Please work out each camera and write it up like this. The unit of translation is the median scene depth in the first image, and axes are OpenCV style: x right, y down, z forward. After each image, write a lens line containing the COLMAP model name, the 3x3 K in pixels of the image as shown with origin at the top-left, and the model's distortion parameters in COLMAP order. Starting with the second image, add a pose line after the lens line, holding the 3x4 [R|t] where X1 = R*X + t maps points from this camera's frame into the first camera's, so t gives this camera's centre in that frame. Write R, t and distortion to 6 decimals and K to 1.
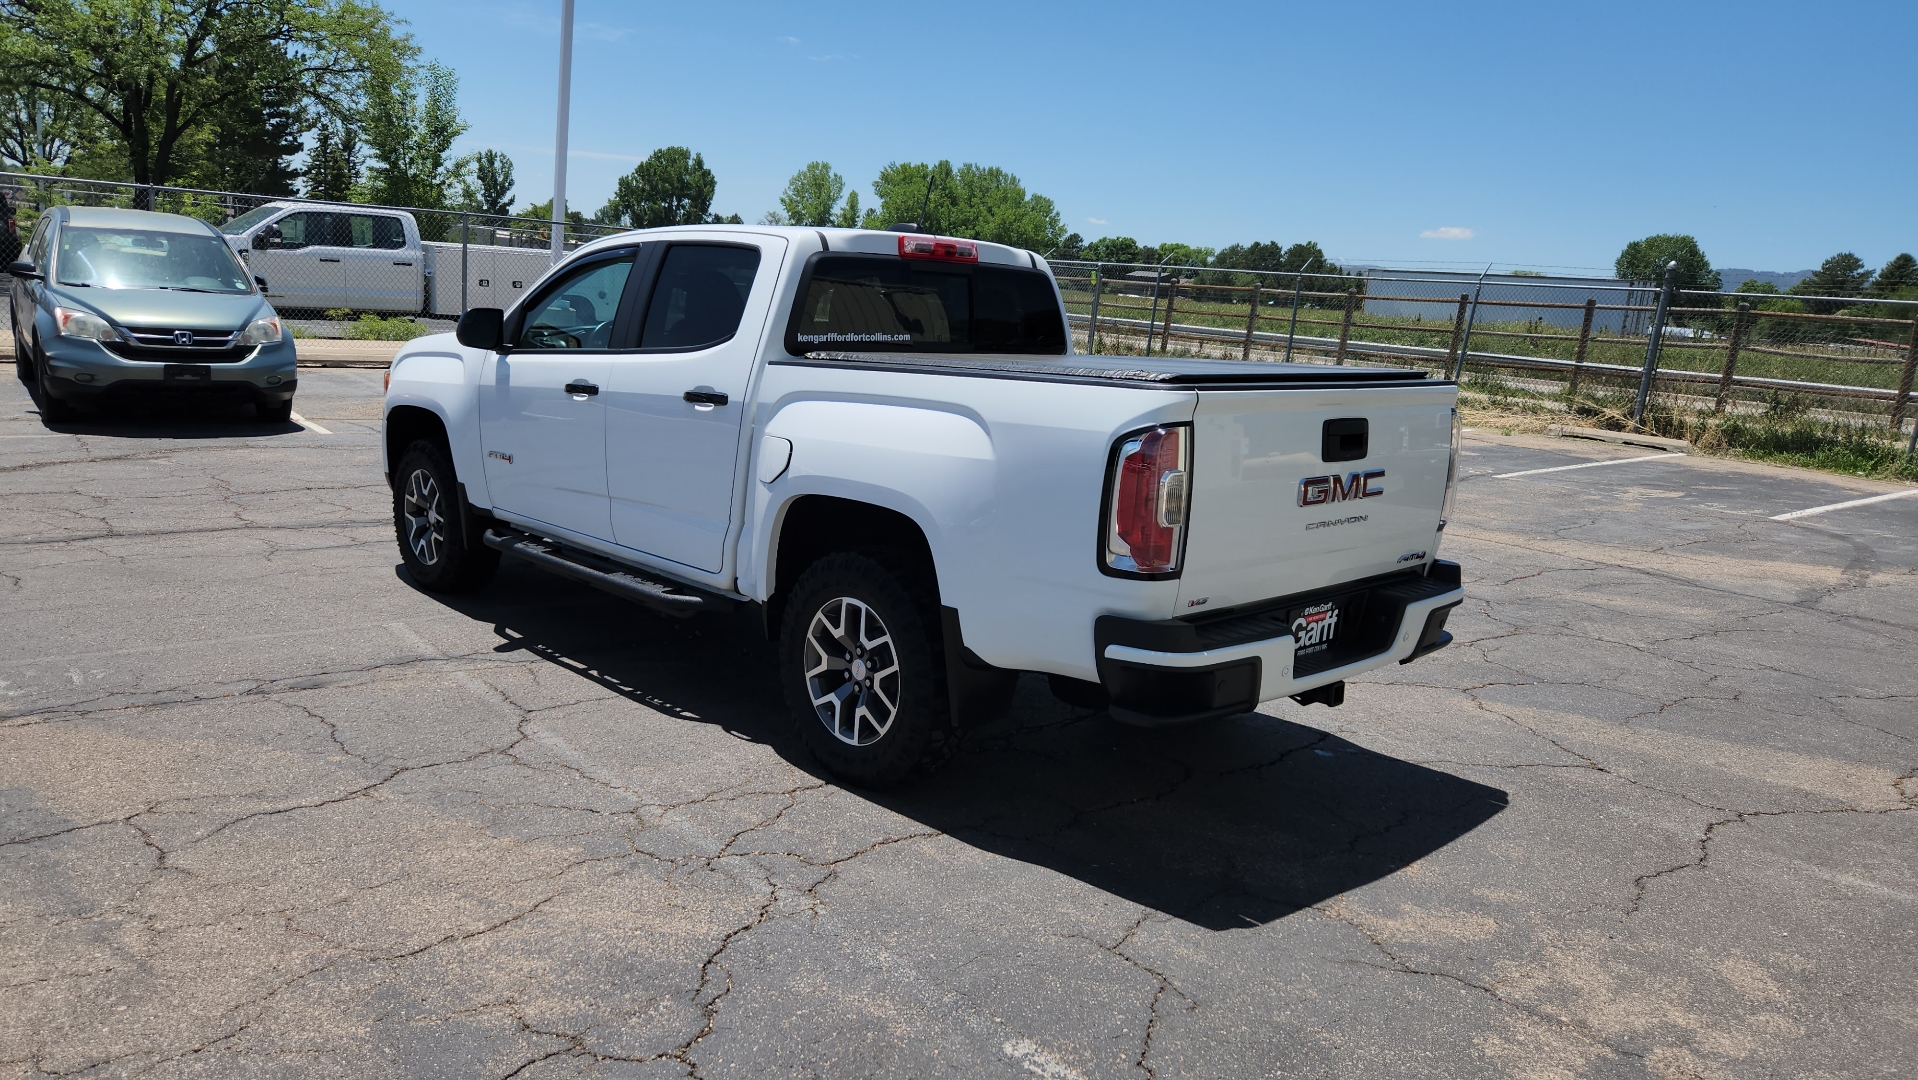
lens RADIAL K [[1282.1, 0, 934.7], [0, 1282.1, 541.6], [0, 0, 1]] dist [0.070349, -0.056248]
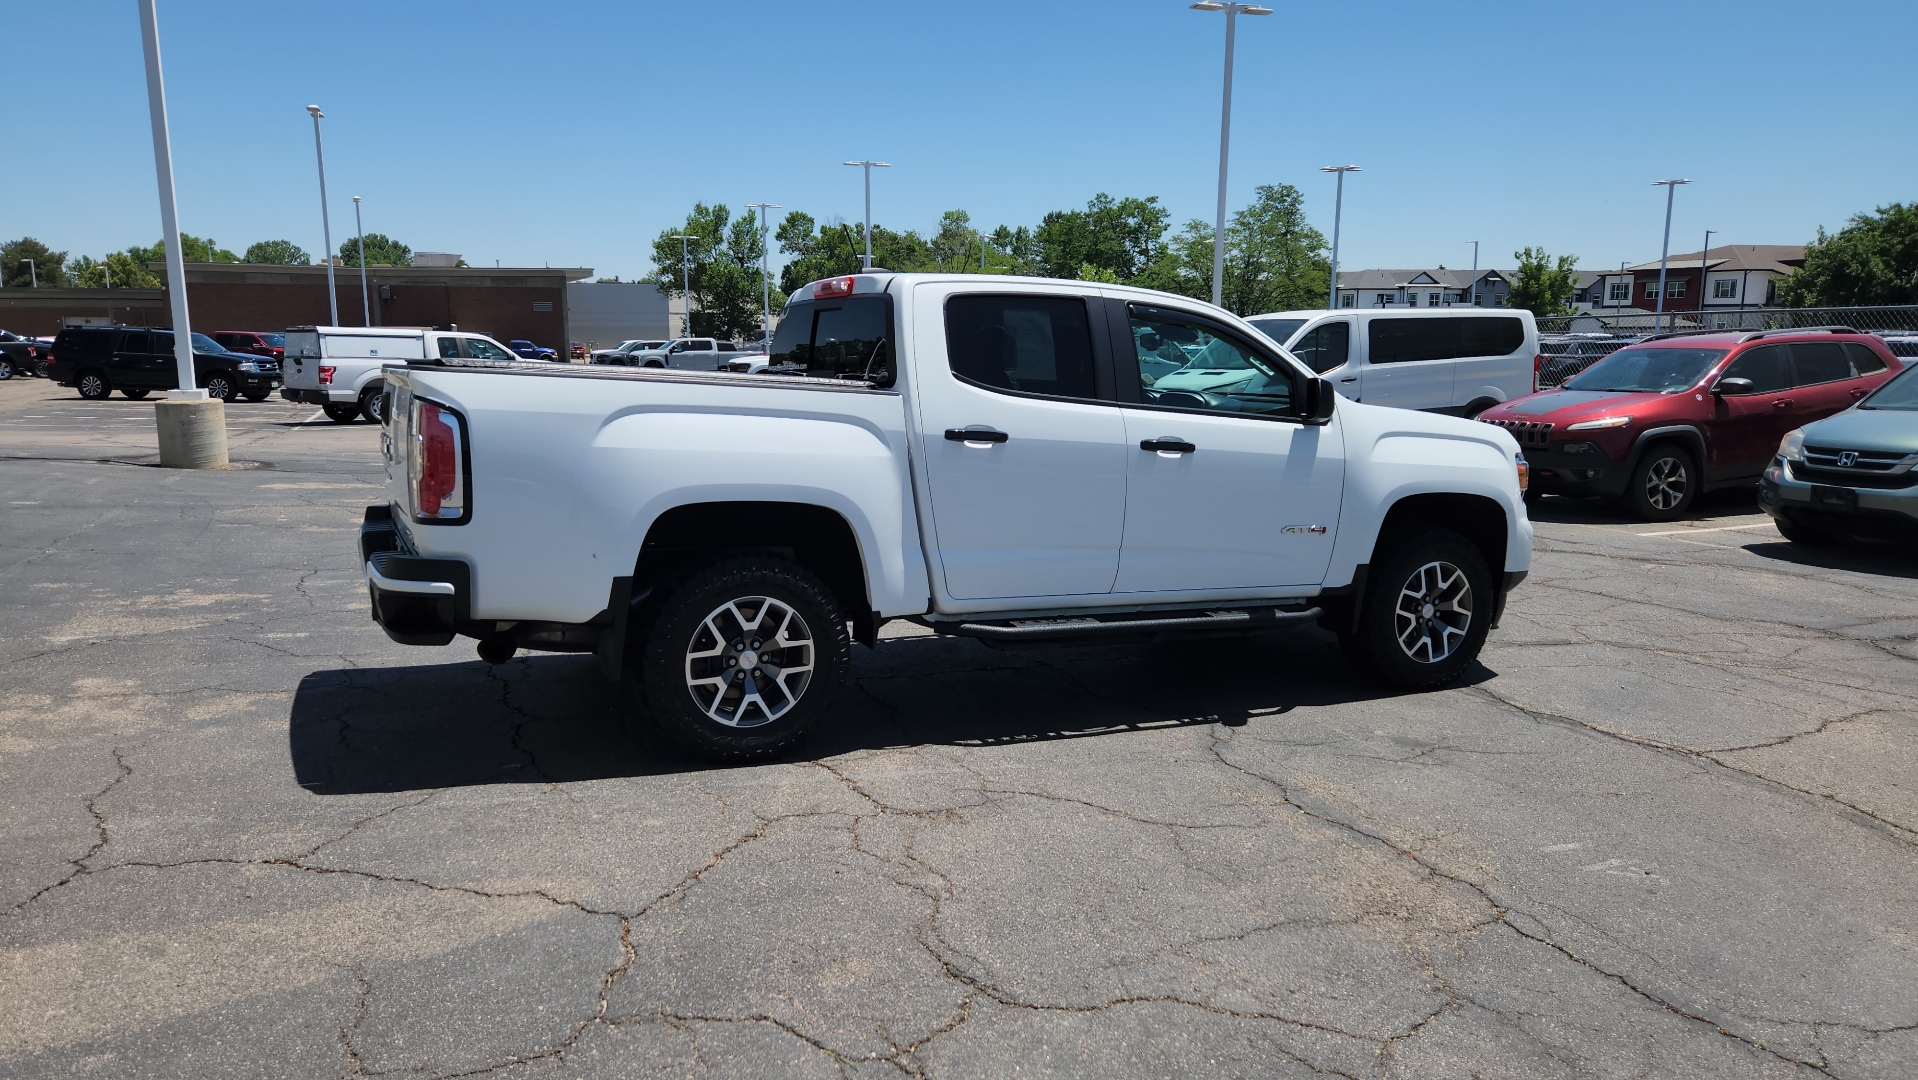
lens RADIAL K [[1282.1, 0, 923.4], [0, 1282.1, 540.1], [0, 0, 1]] dist [0.070349, -0.056248]
pose [[-0.308473, 0.064017, -0.949077, 1.148258], [-0.215165, 0.967178, 0.135172, -0.199741], [0.926579, 0.245905, -0.284574, 1.575787]]
